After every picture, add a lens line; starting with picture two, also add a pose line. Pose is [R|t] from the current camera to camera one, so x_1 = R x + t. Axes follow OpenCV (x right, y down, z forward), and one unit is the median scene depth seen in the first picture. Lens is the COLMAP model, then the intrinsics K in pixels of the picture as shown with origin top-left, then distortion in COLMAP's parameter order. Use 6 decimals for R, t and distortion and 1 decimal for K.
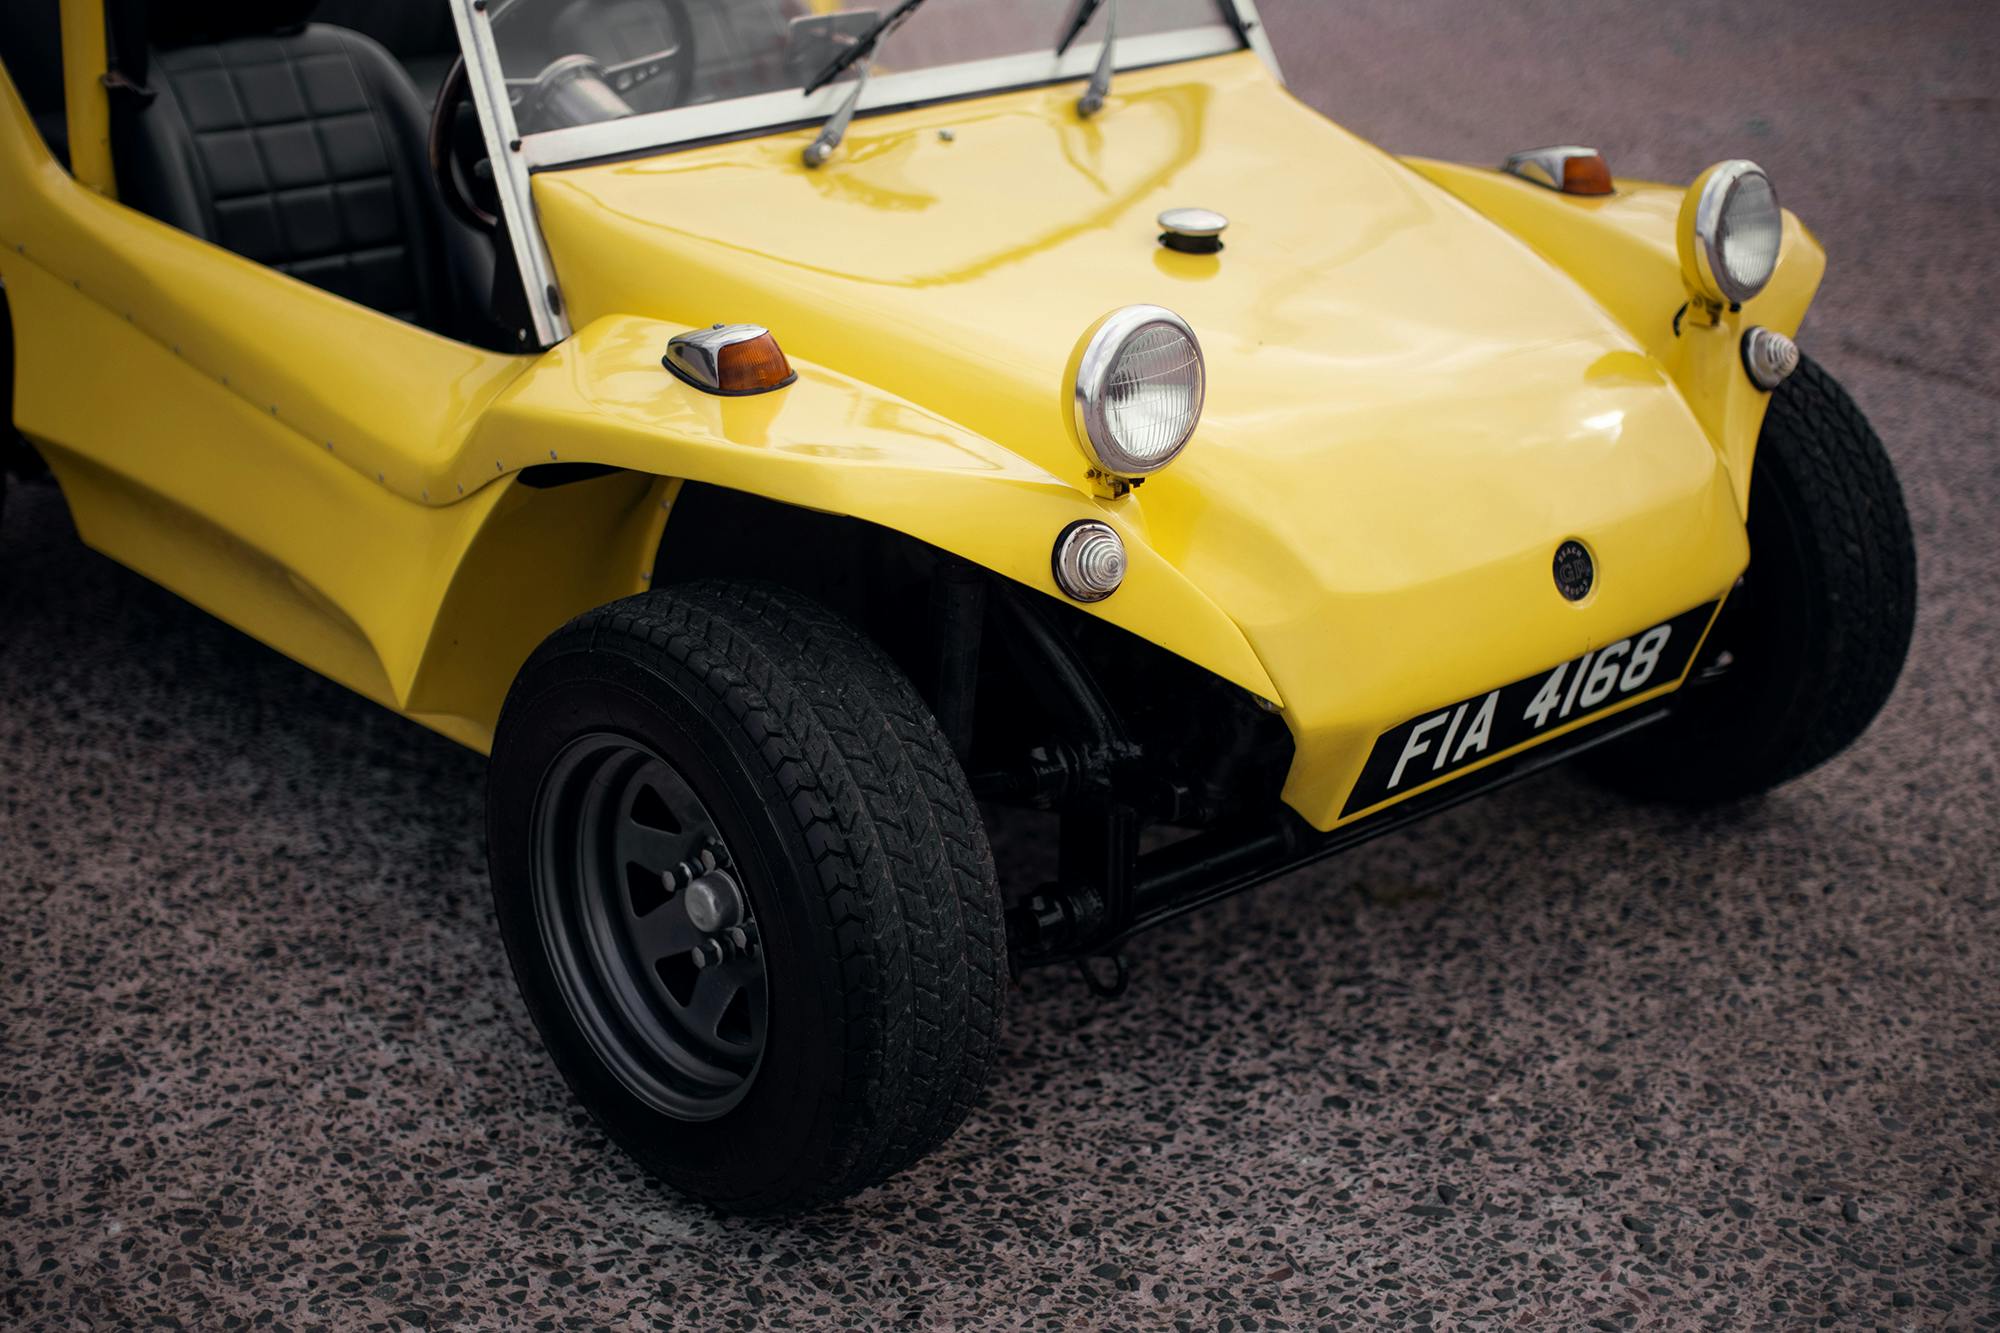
lens RADIAL K [[3062.2, 0, 999.4], [0, 3062.2, 665.1], [0, 0, 1]] dist [-0.119661, 0.000000]
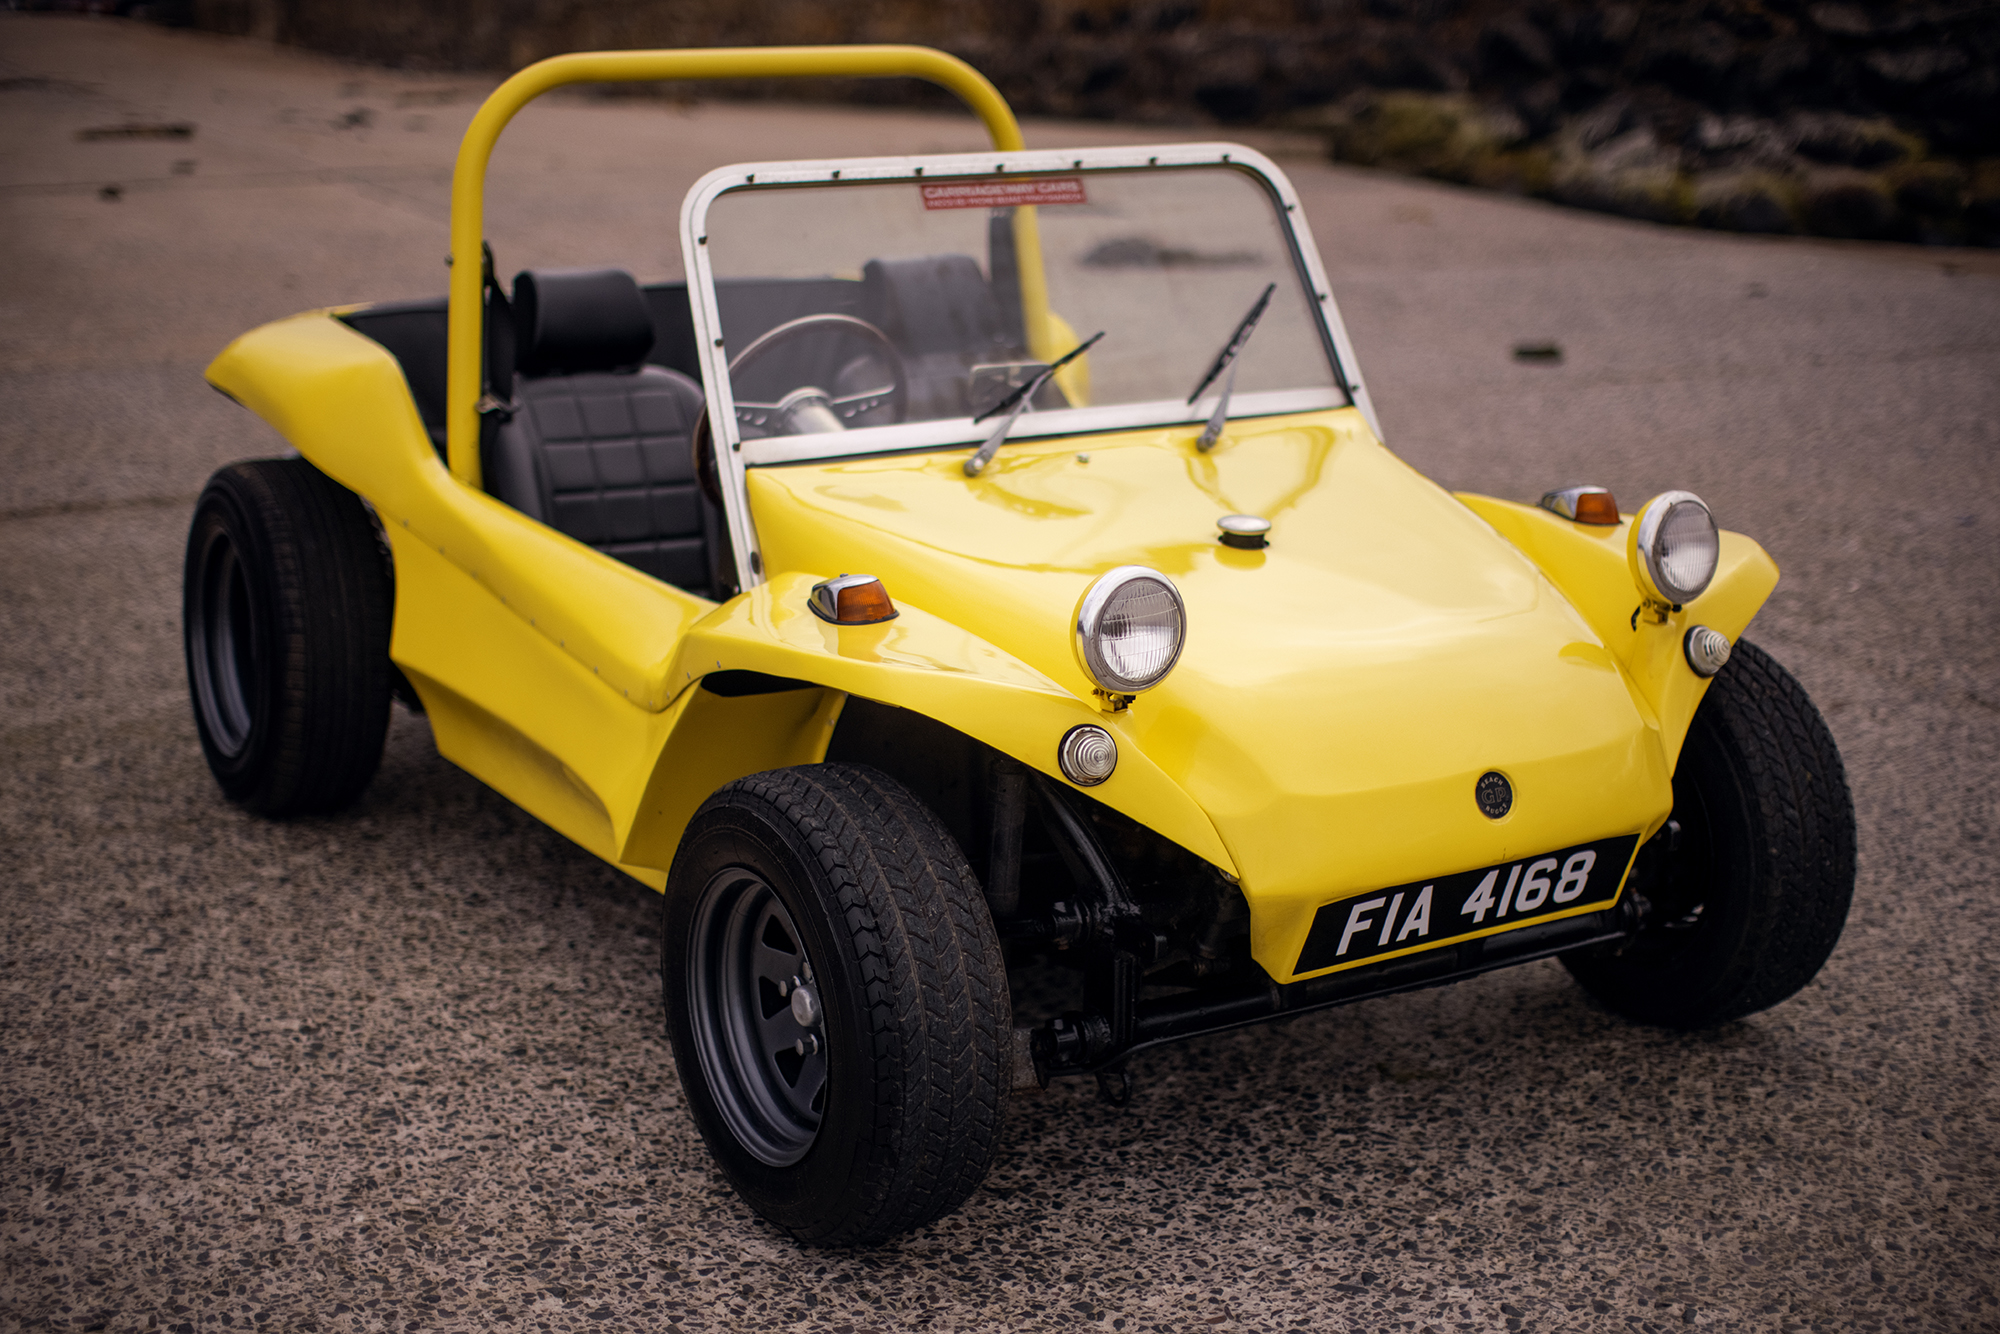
lens RADIAL K [[2867.9, 0, 1003.5], [0, 2867.9, 663.7], [0, 0, 1]] dist [-0.128381, 0.000000]
pose [[0.985666, 0.045109, -0.162565, 0.174764], [-0.065579, 0.990257, -0.122845, 0.074228], [0.155440, 0.131745, 0.979021, -0.212624]]
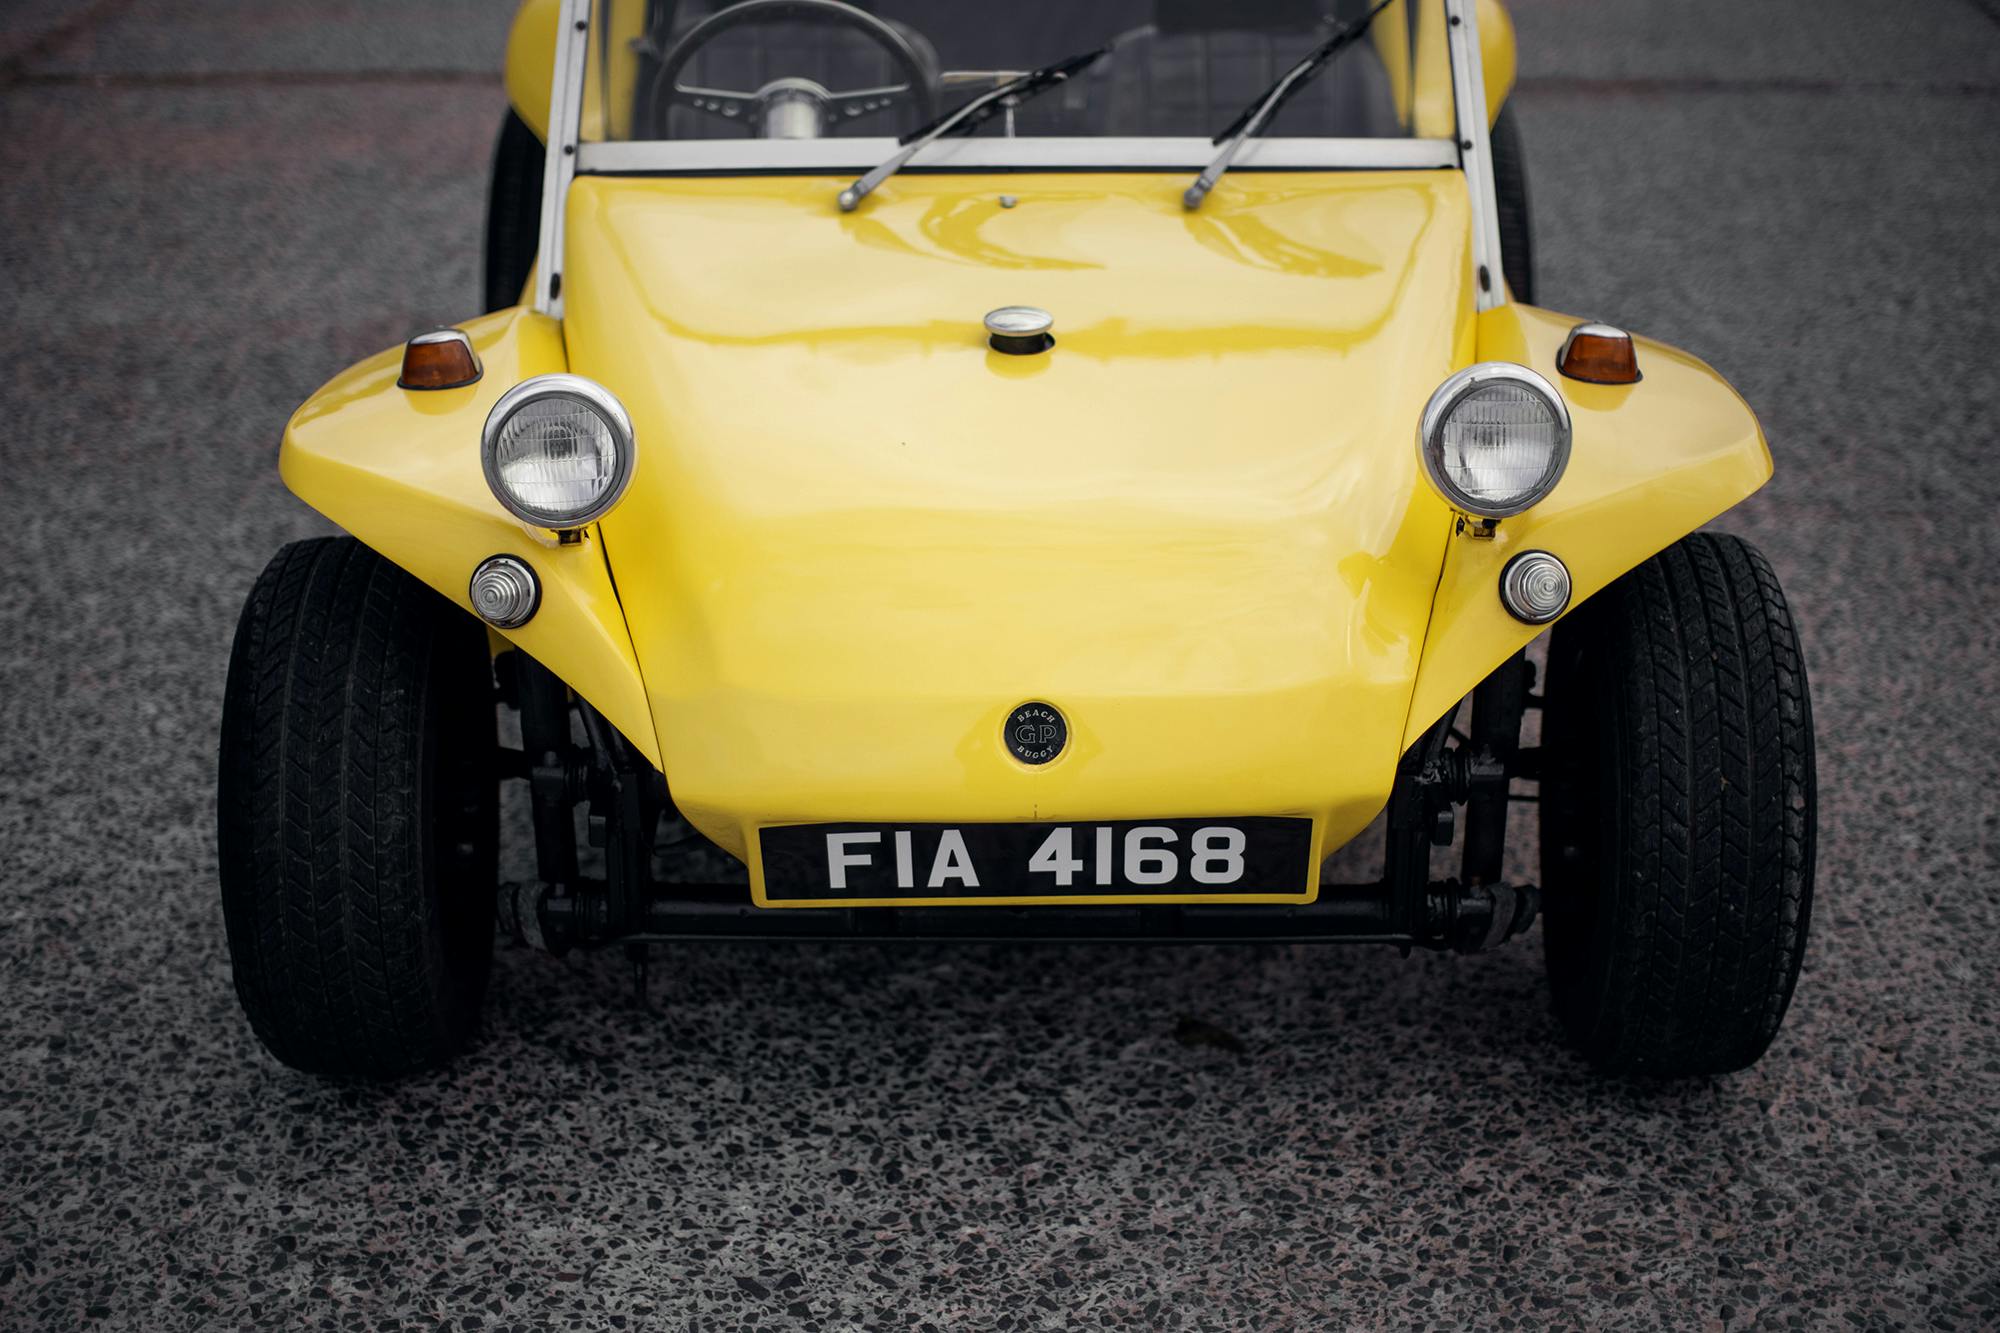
lens RADIAL K [[3062.2, 0, 993.1], [0, 3062.2, 653.7], [0, 0, 1]] dist [-0.119661, 0.000000]
pose [[0.749081, 0.250015, -0.613491, 0.763376], [-0.235976, 0.966010, 0.105547, -0.154134], [0.619026, 0.065706, 0.782617, 0.215461]]
